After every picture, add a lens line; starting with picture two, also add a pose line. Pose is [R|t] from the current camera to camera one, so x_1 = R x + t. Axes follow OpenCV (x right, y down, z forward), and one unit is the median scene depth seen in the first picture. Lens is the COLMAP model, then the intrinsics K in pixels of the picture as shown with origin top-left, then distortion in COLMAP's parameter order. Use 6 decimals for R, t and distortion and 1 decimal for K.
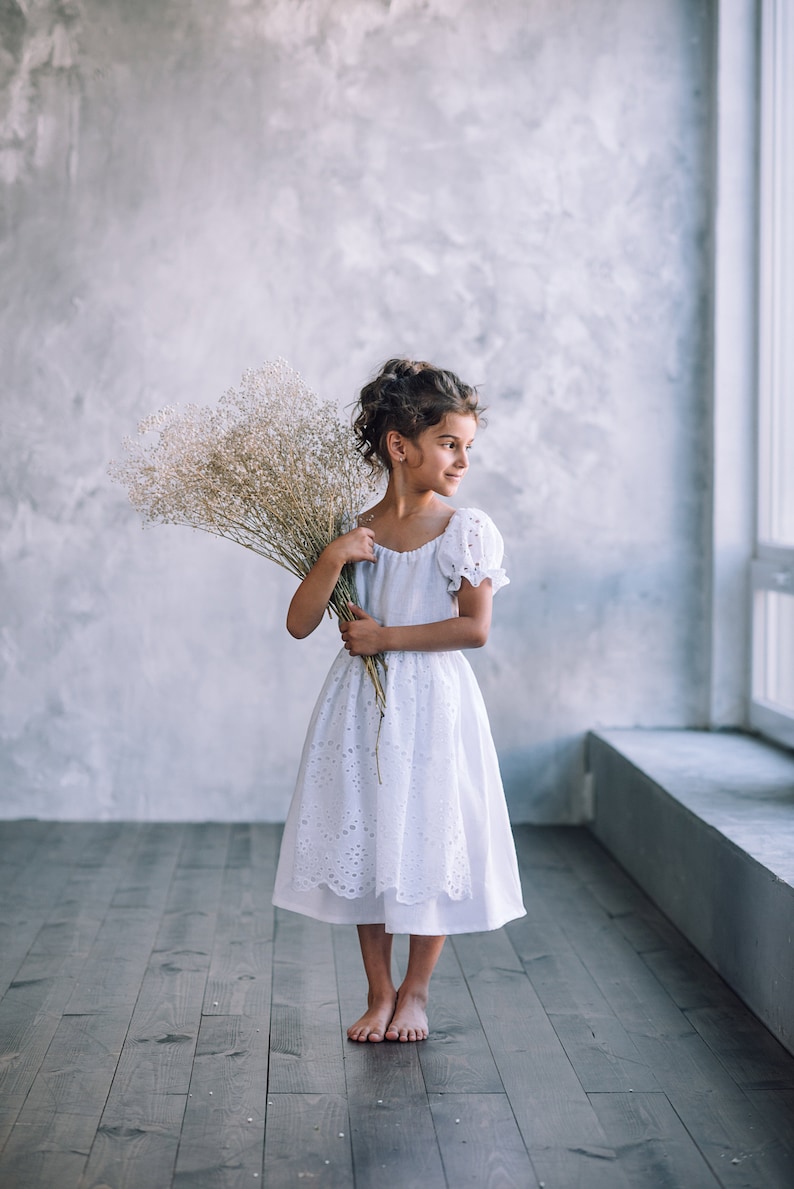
lens RADIAL K [[2883.8, 0, 397.0], [0, 2883.8, 594.5], [0, 0, 1]] dist [-0.097671, 0.059824]
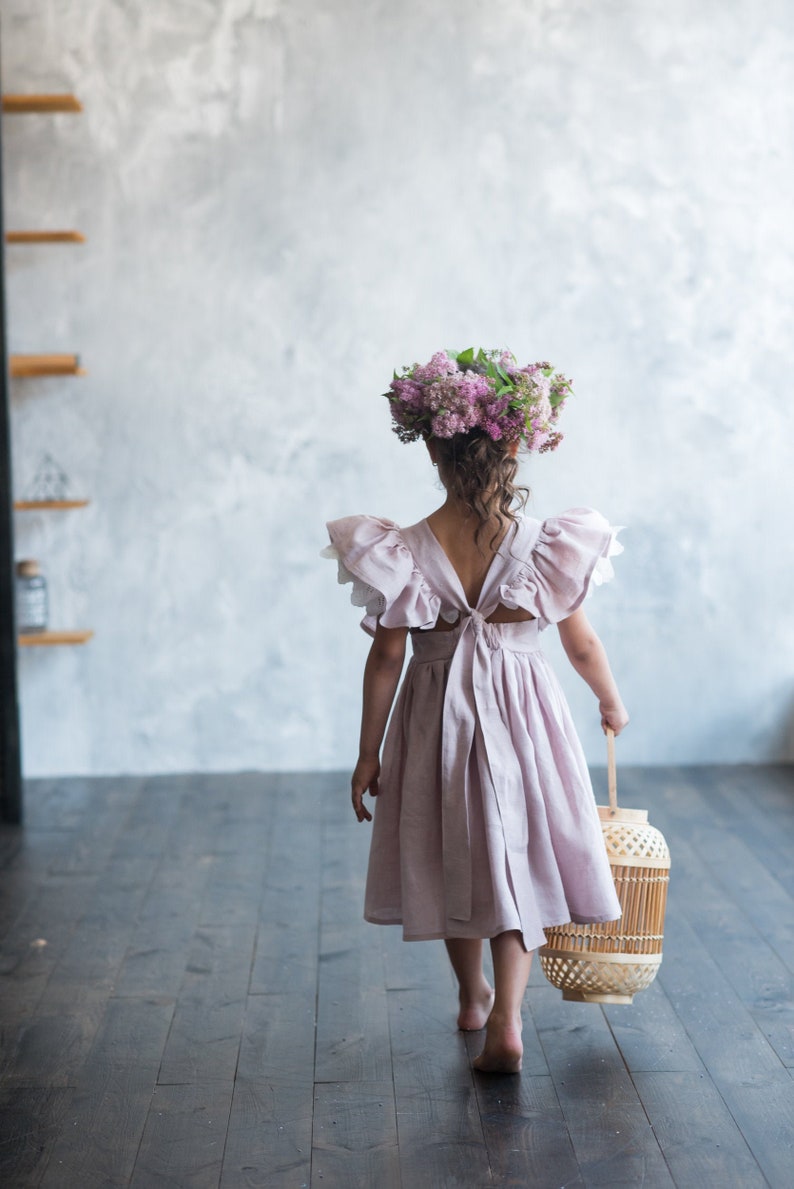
lens RADIAL K [[2883.8, 0, 397.0], [0, 2883.8, 594.5], [0, 0, 1]] dist [-0.097671, 0.059824]
pose [[0.999545, -0.024151, -0.018049, -0.057440], [0.024771, 0.999084, 0.034902, -0.017296], [0.017190, -0.035333, 0.999228, -0.002322]]
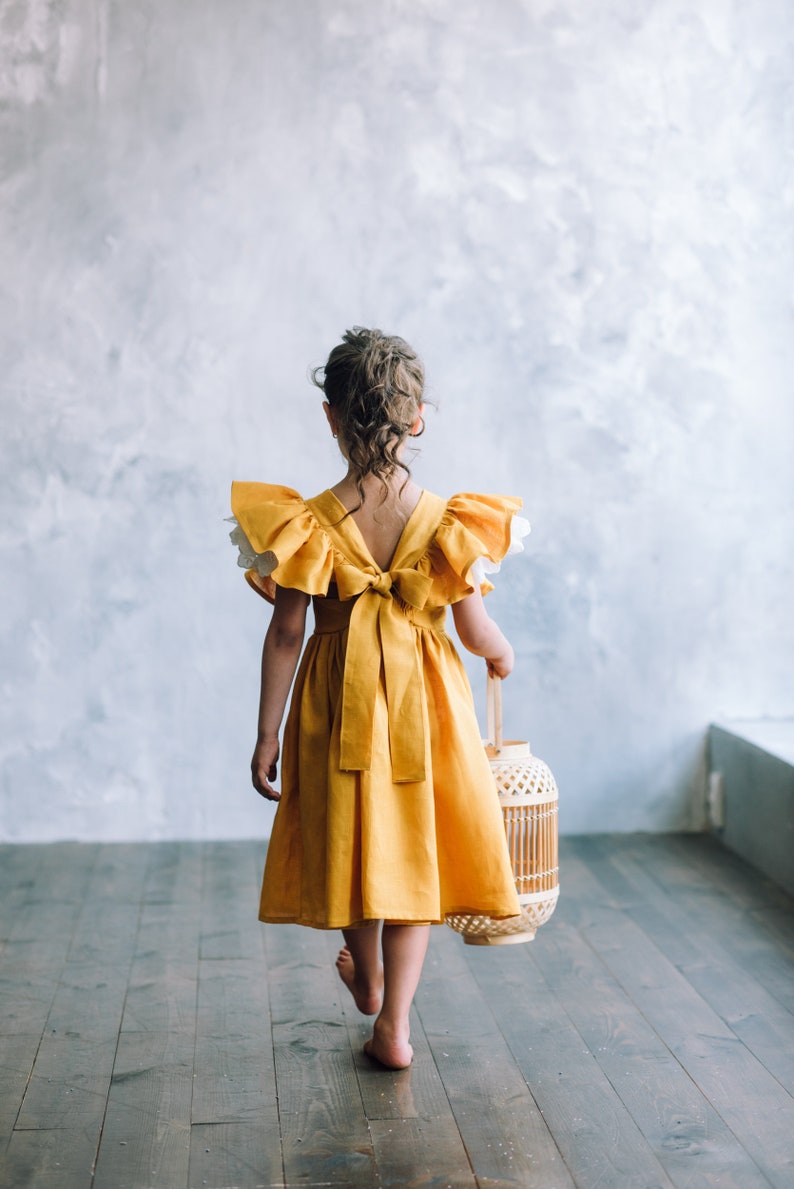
lens RADIAL K [[2883.8, 0, 397.0], [0, 2883.8, 594.5], [0, 0, 1]] dist [-0.097671, 0.059824]
pose [[0.999500, -0.022391, 0.022344, -0.046904], [0.022116, 0.999678, 0.012454, -0.004504], [-0.022616, -0.011953, 0.999673, 0.135820]]
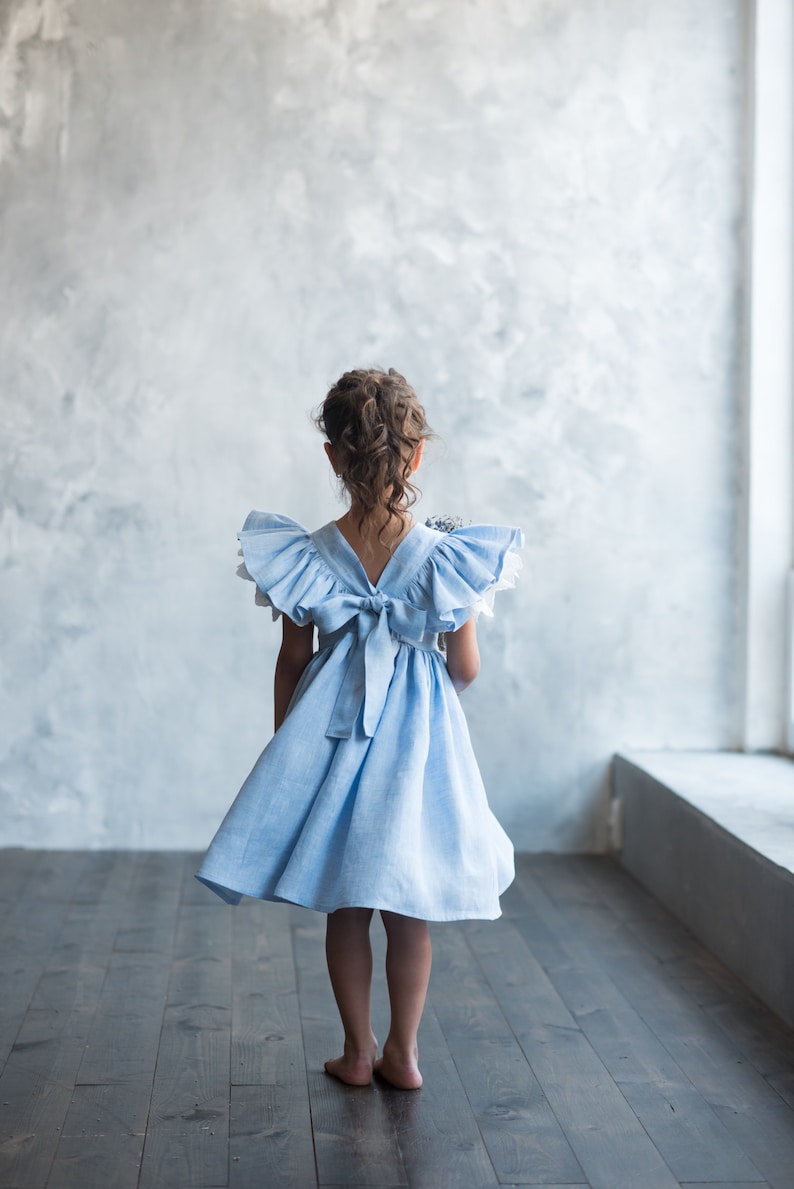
lens RADIAL K [[2883.8, 0, 397.0], [0, 2883.8, 594.5], [0, 0, 1]] dist [-0.097671, 0.059824]
pose [[0.999864, 0.001550, 0.016415, -0.019719], [-0.001538, 0.999999, -0.000721, -0.003430], [-0.016416, 0.000696, 0.999865, 0.067694]]
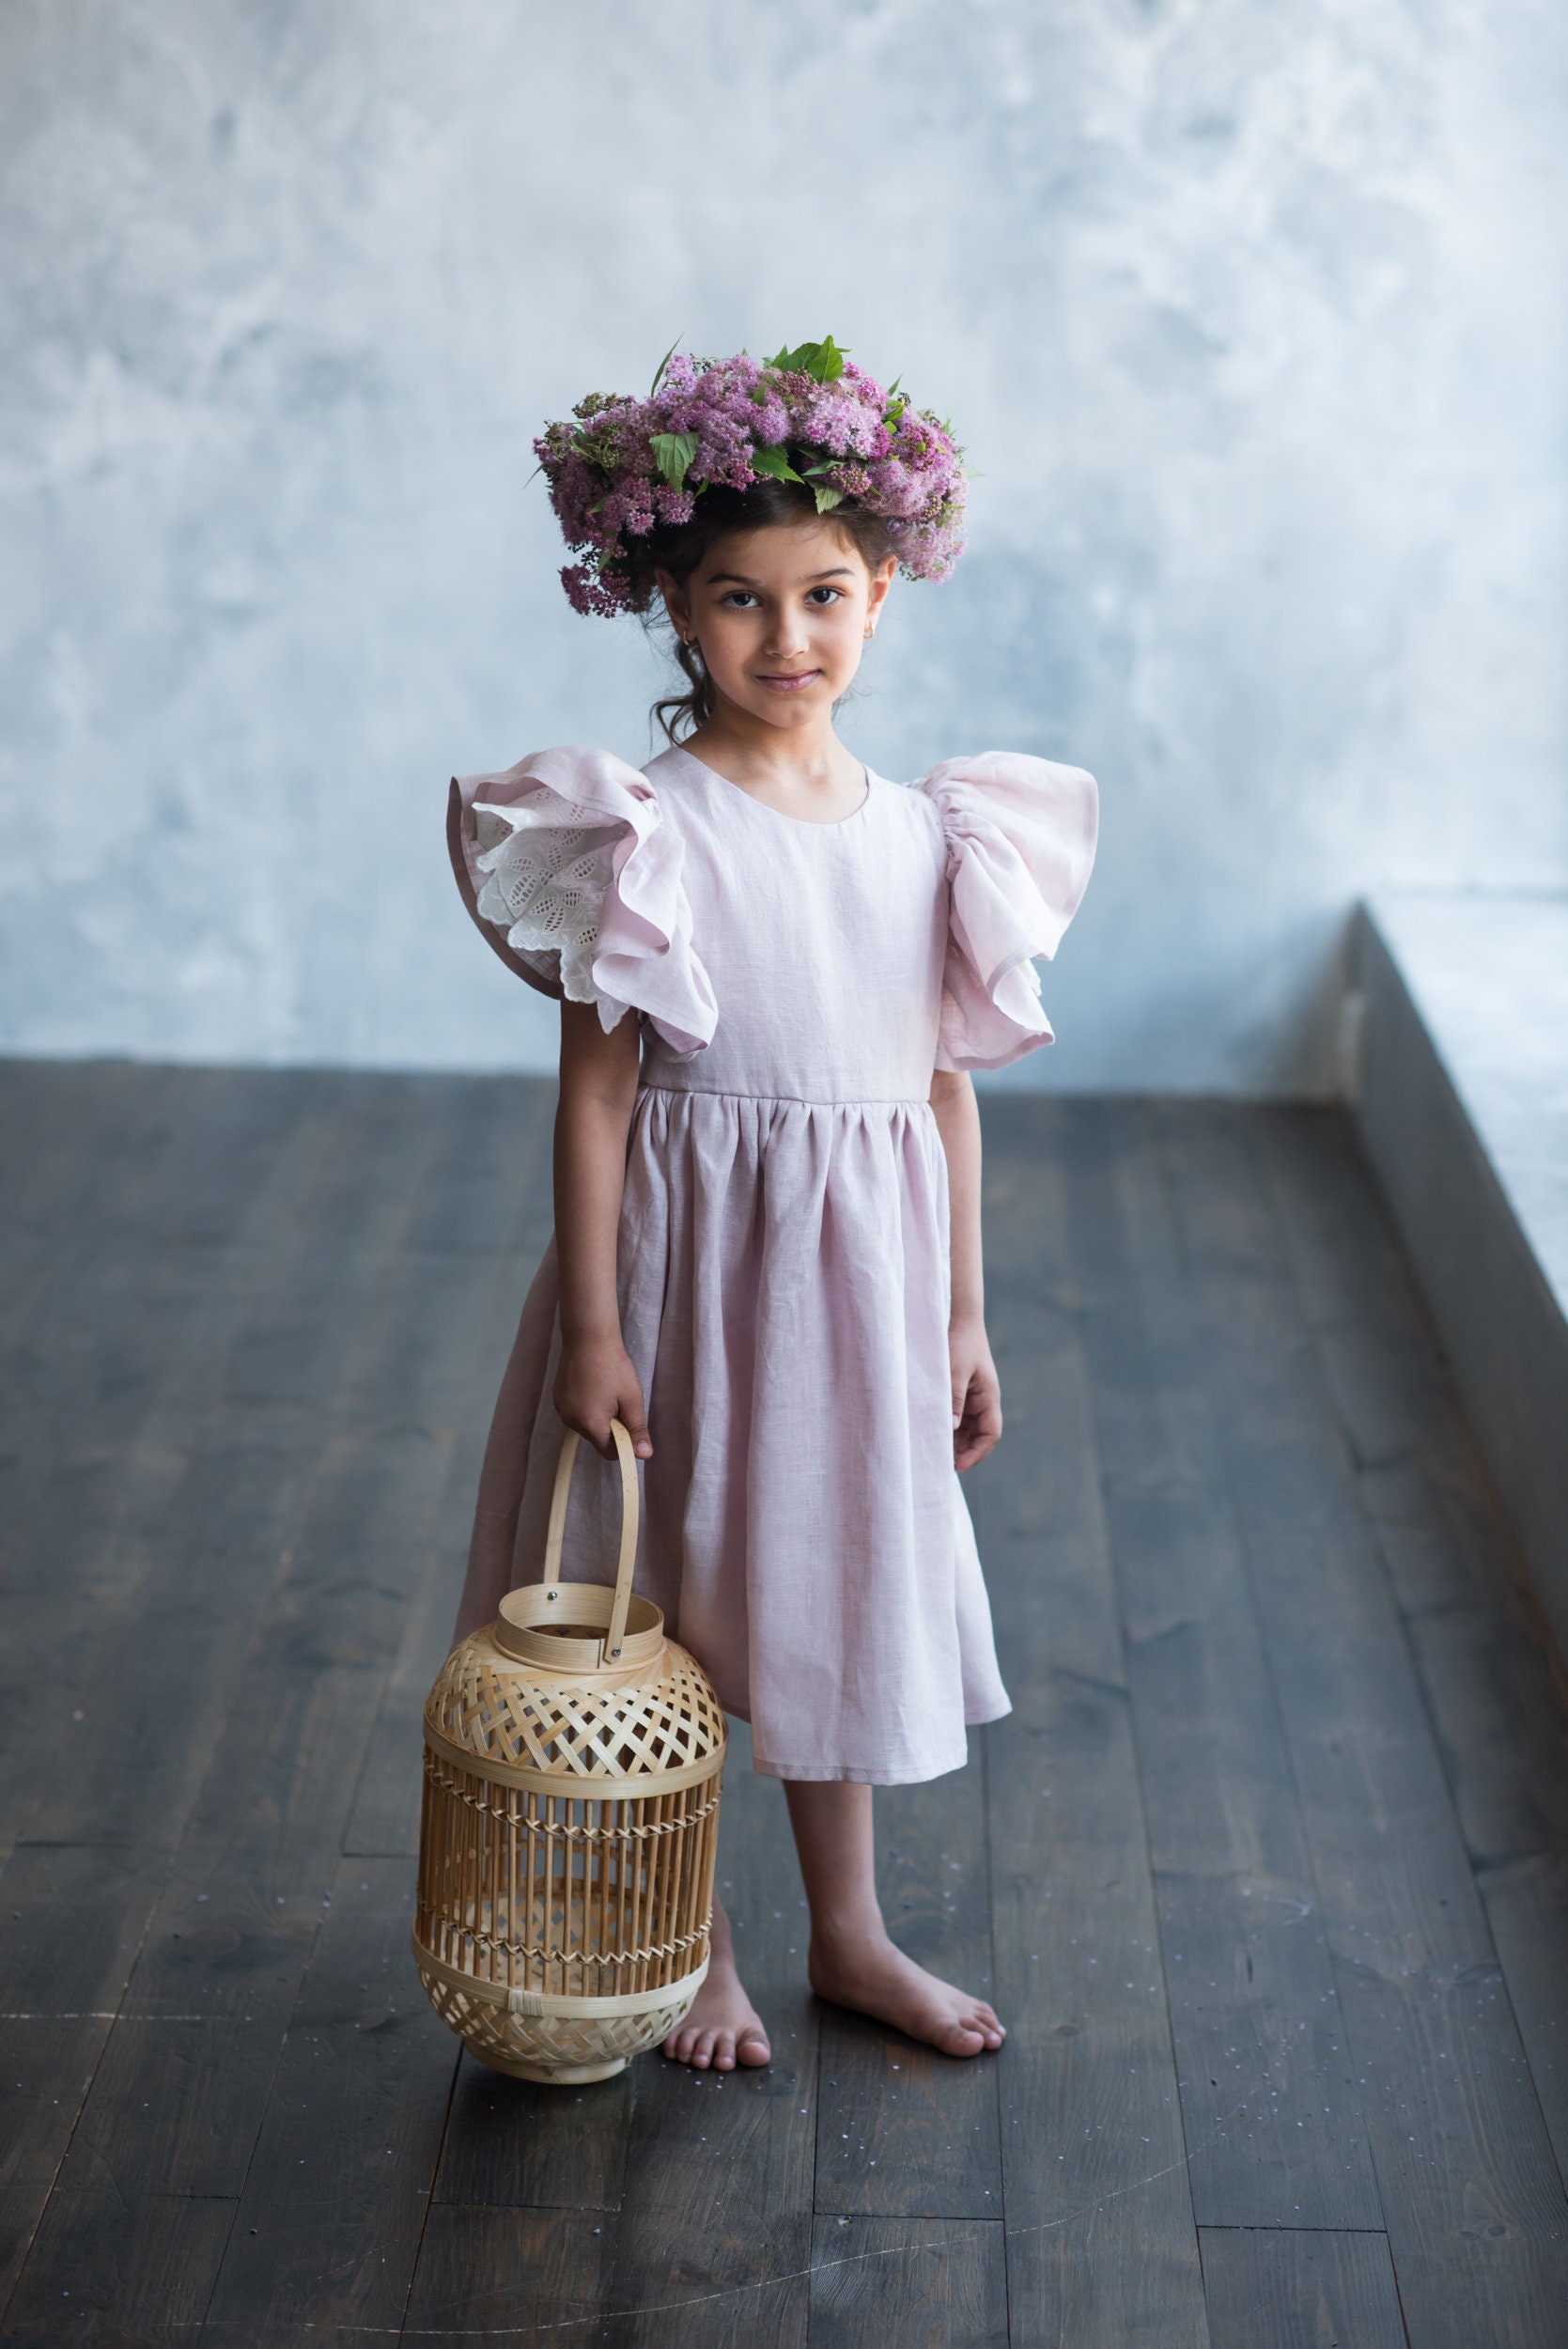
lens RADIAL K [[5697.0, 0, 784.0], [0, 5697.0, 1174.5], [0, 0, 1]] dist [-0.097671, 0.059824]
pose [[0.998213, 0.030745, -0.051241, 0.024104], [-0.021078, 0.983530, 0.179510, -0.066800], [0.055916, -0.178110, 0.982421, 0.123530]]
